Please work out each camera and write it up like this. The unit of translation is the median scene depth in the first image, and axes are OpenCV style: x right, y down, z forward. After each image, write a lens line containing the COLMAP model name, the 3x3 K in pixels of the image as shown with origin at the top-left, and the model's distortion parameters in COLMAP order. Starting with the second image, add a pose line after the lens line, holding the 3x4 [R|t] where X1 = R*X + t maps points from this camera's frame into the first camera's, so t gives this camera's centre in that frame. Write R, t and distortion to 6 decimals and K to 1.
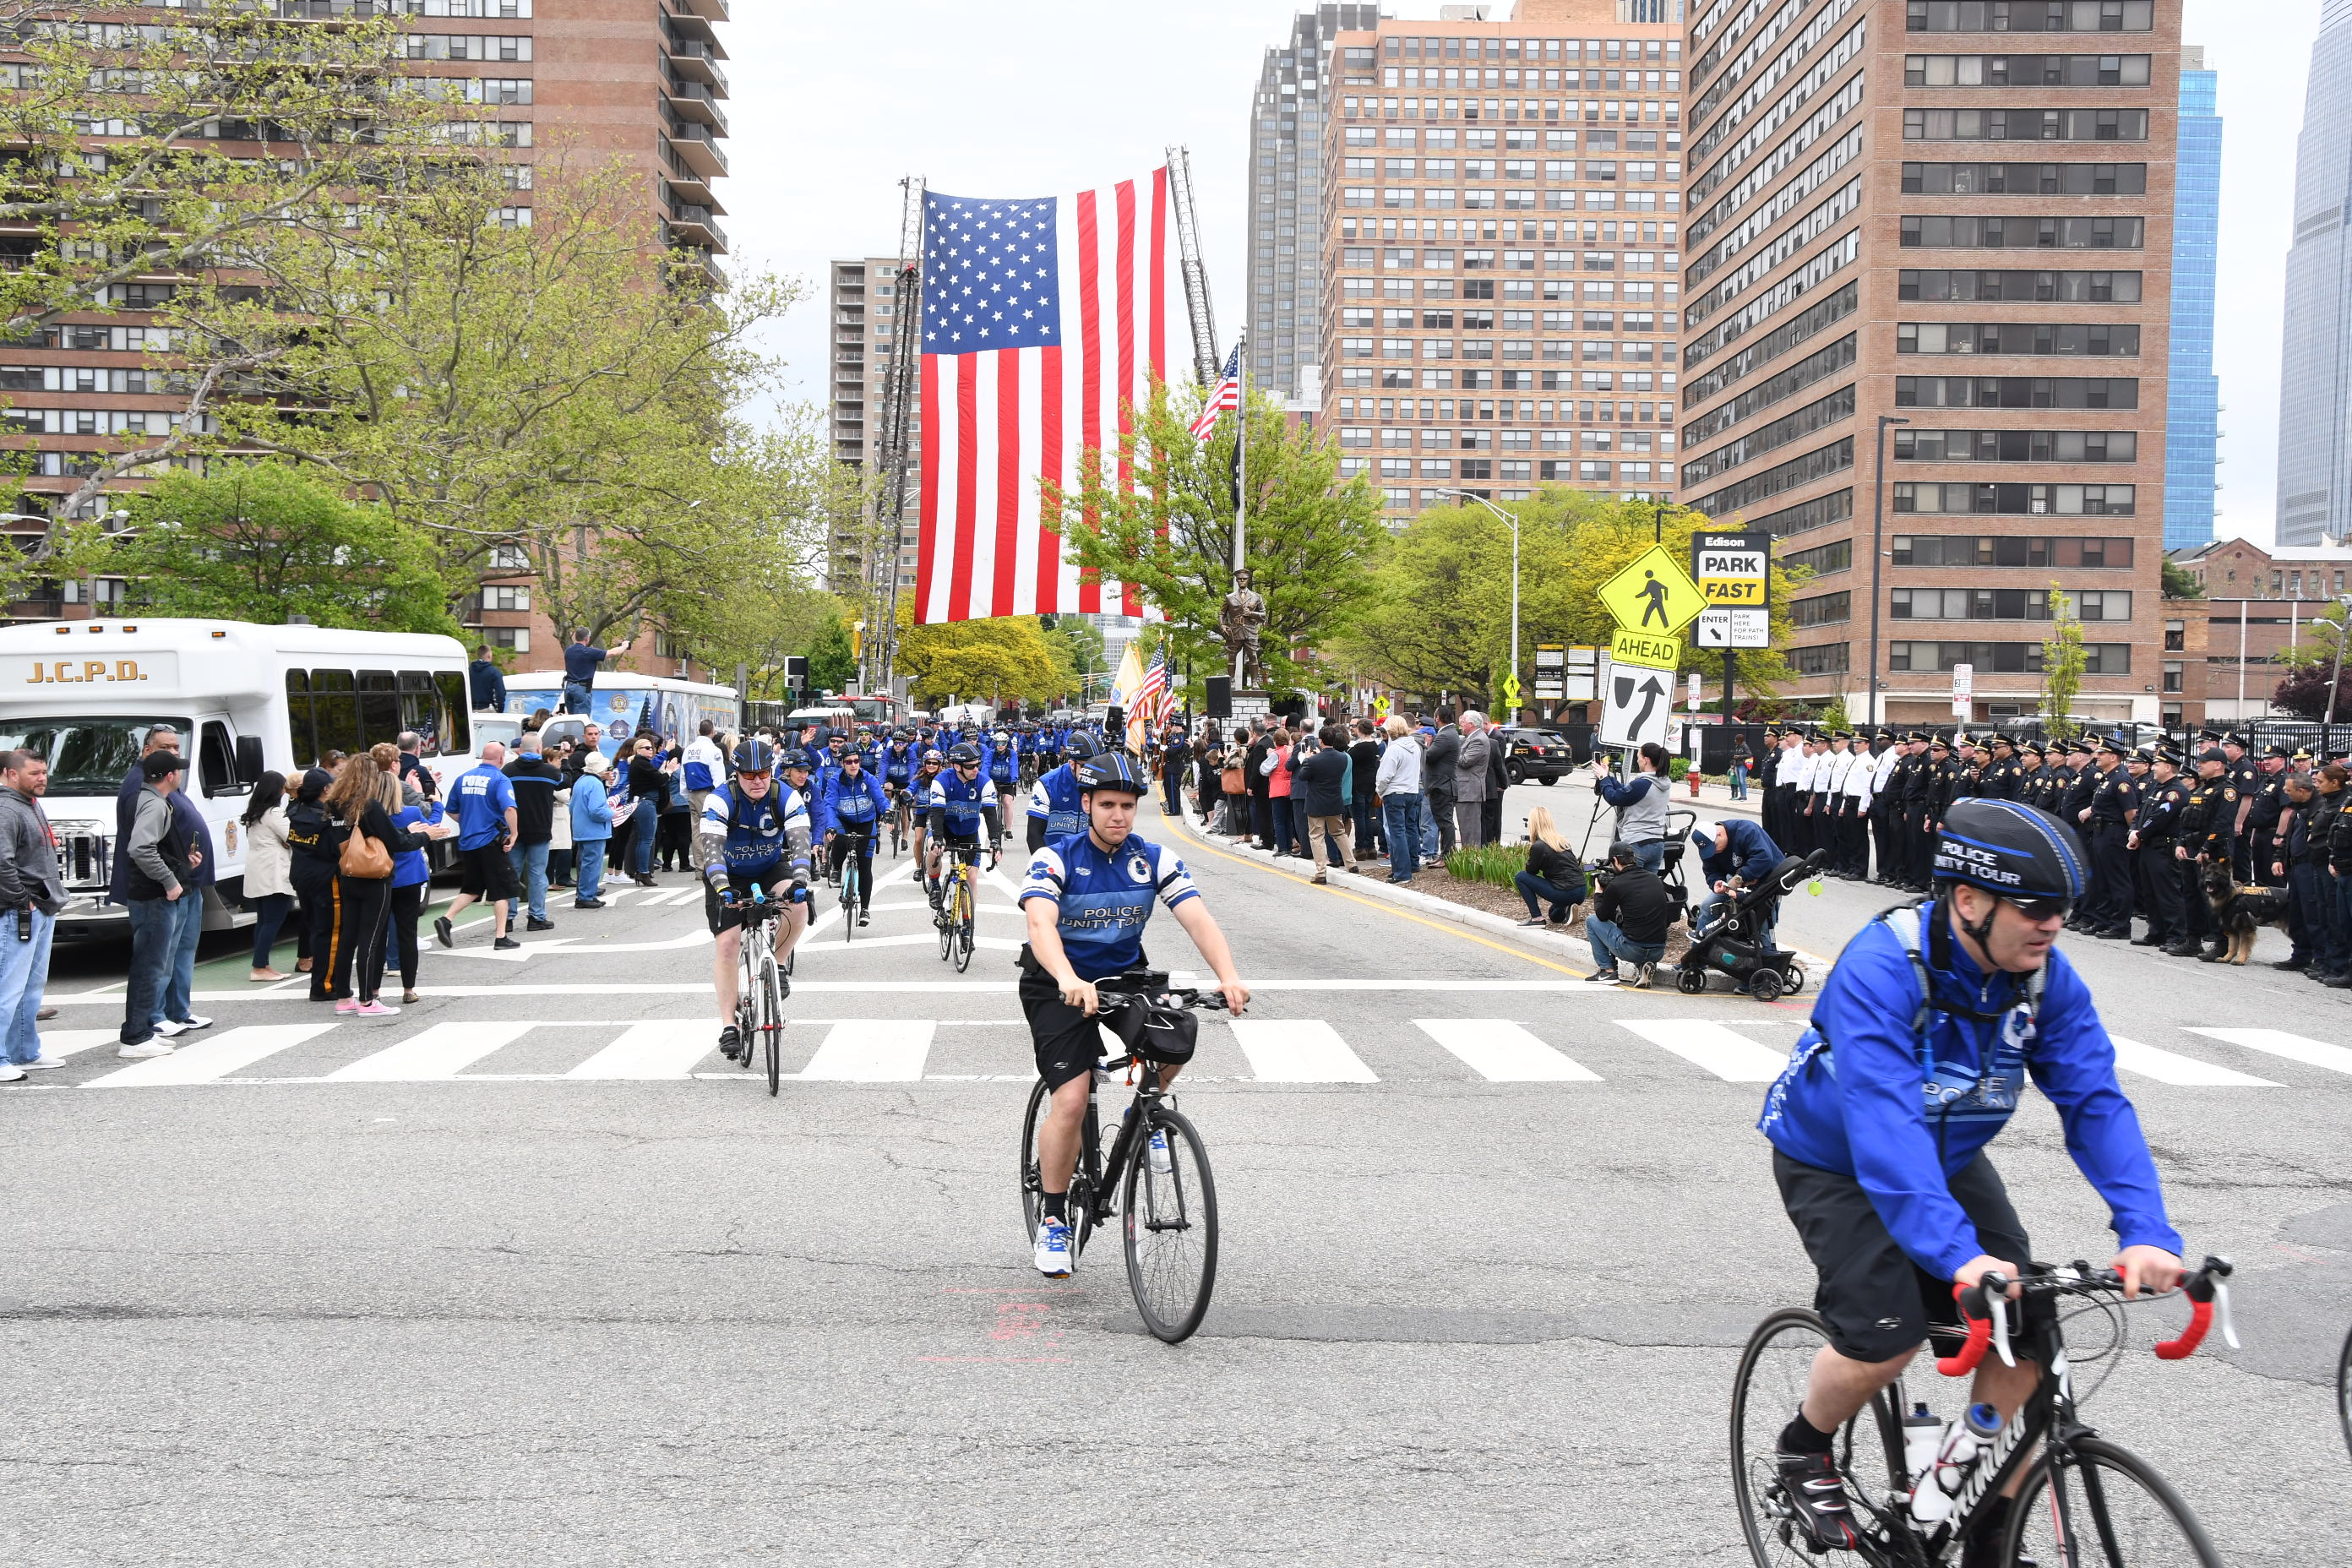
lens RADIAL K [[2408.0, 0, 1178.7], [0, 2408.0, 806.3], [0, 0, 1]] dist [0.044528, 0.000000]
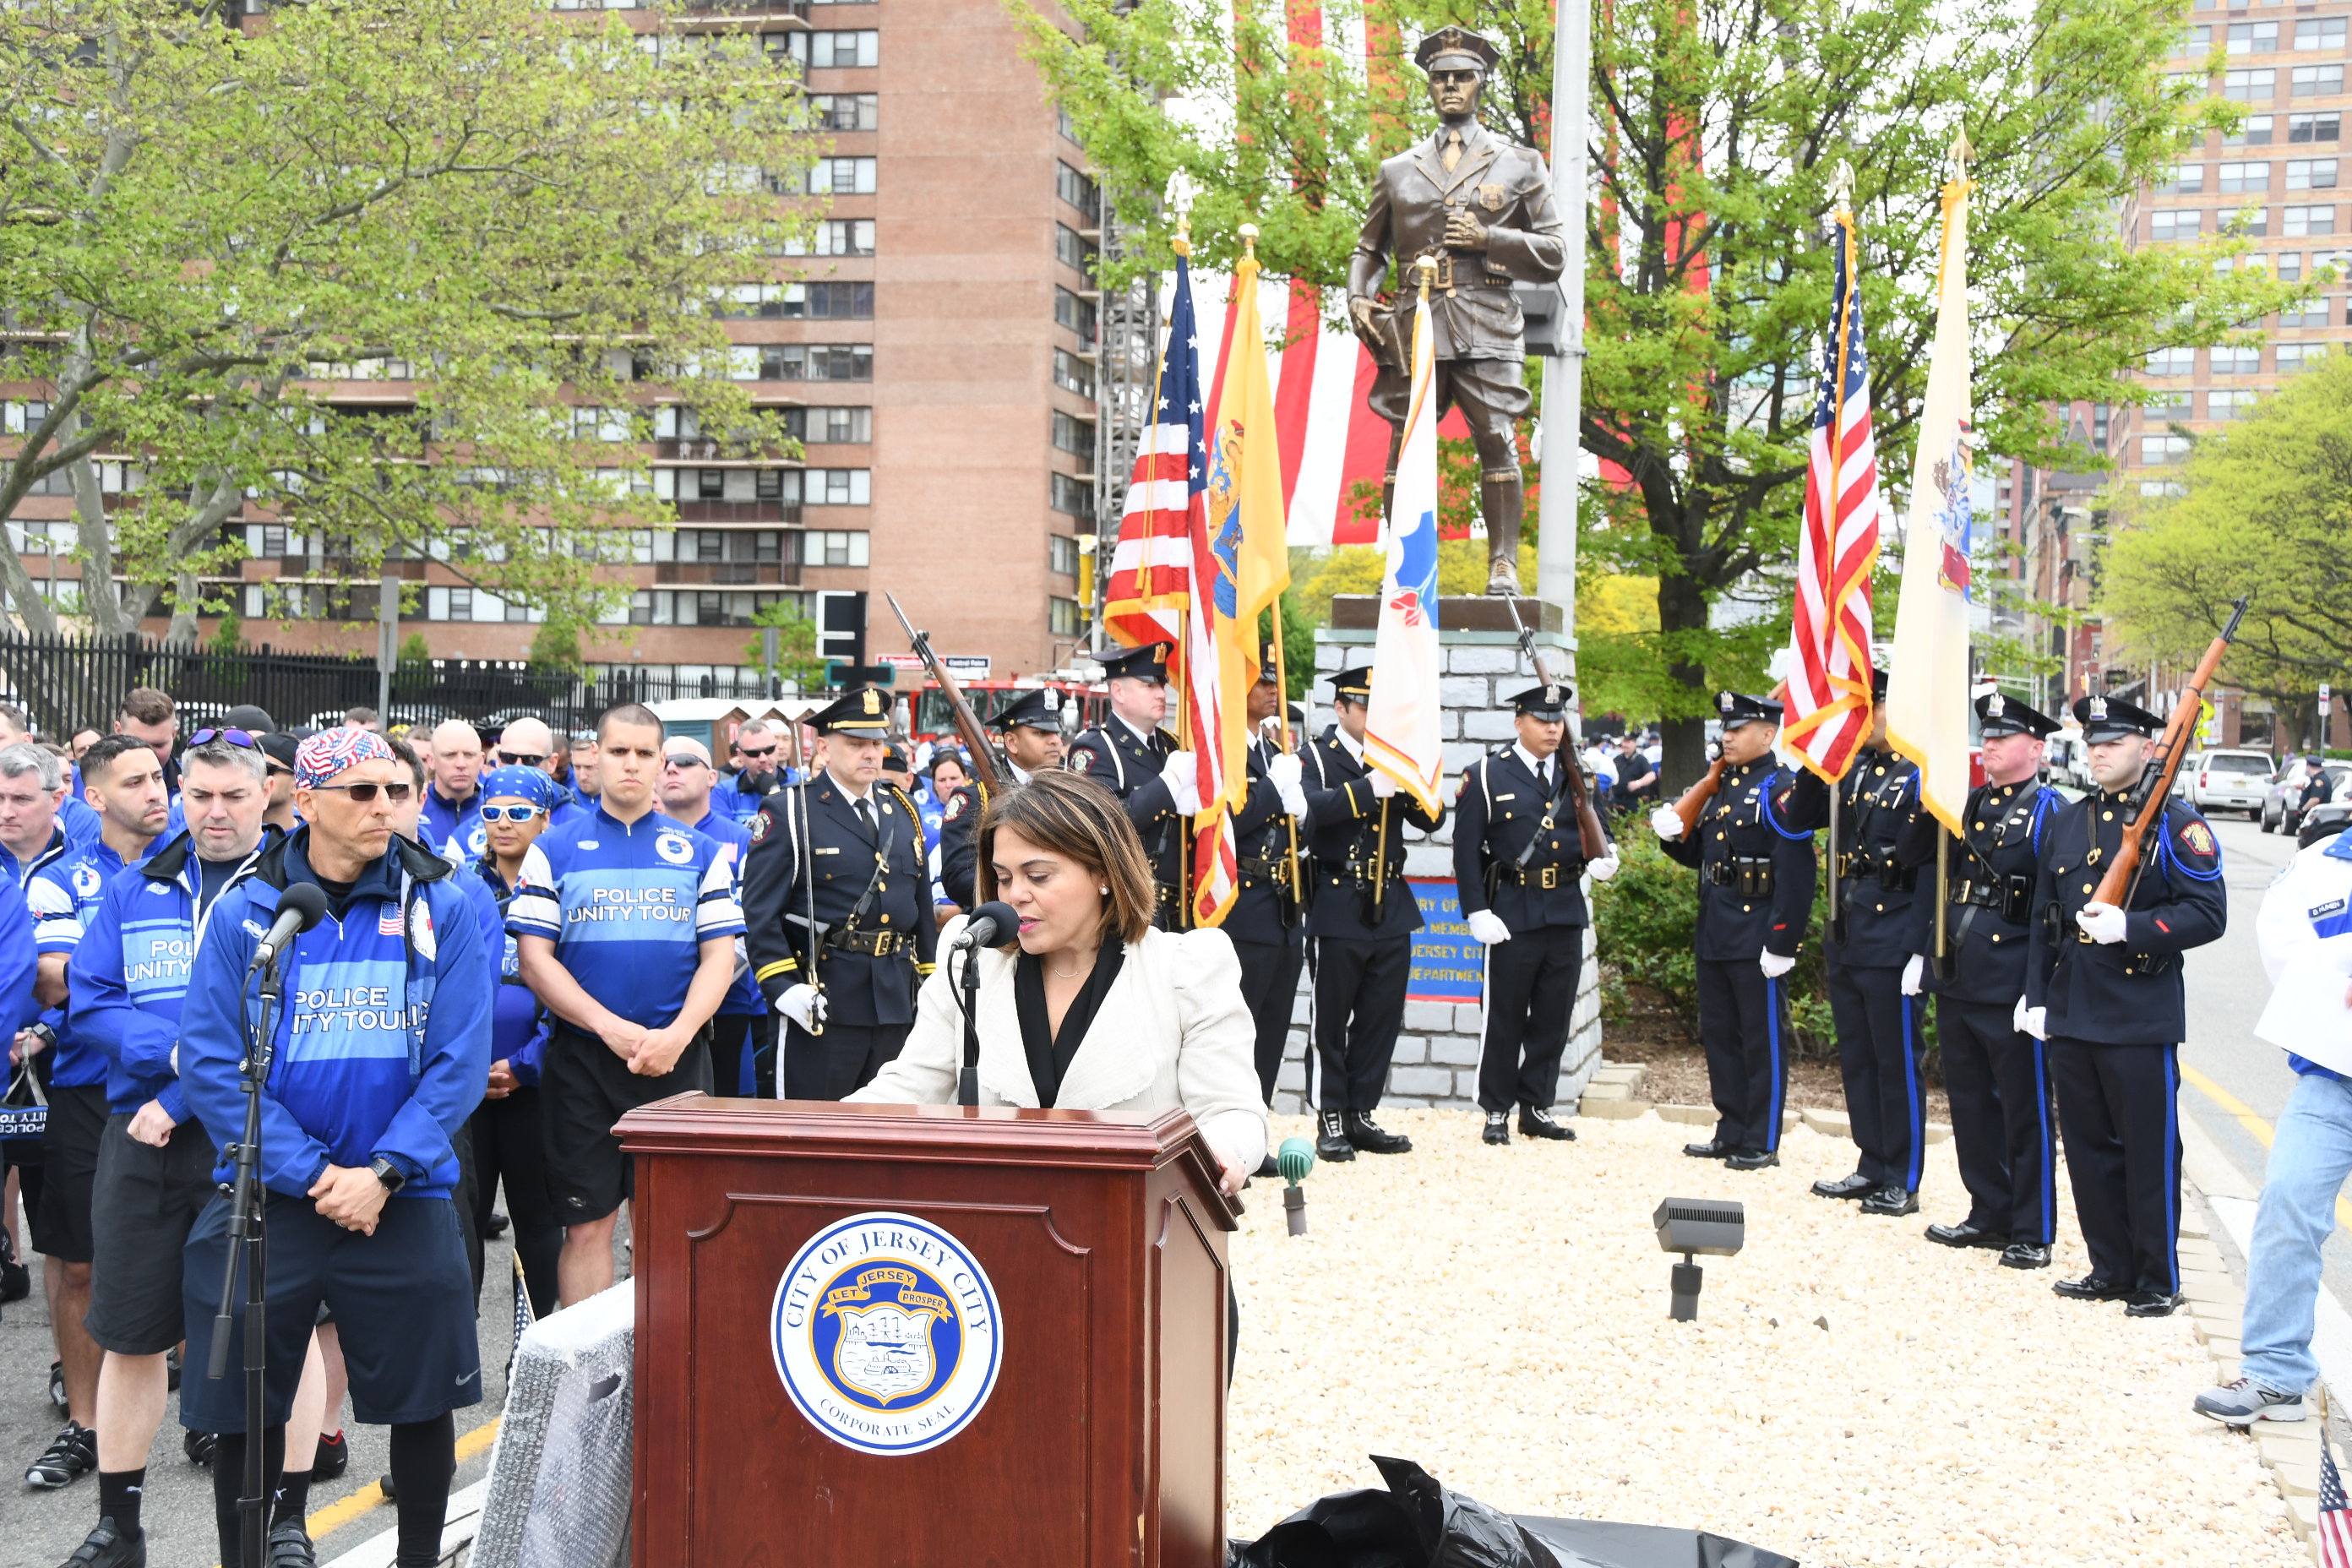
lens RADIAL K [[2997.9, 0, 1164.6], [0, 2997.9, 802.6], [0, 0, 1]] dist [0.181736, 0.000000]
pose [[0.970387, 0.015806, -0.241038, 0.010200], [-0.018846, 0.999769, -0.010311, -0.004054], [0.240819, 0.014549, 0.970461, 0.110944]]
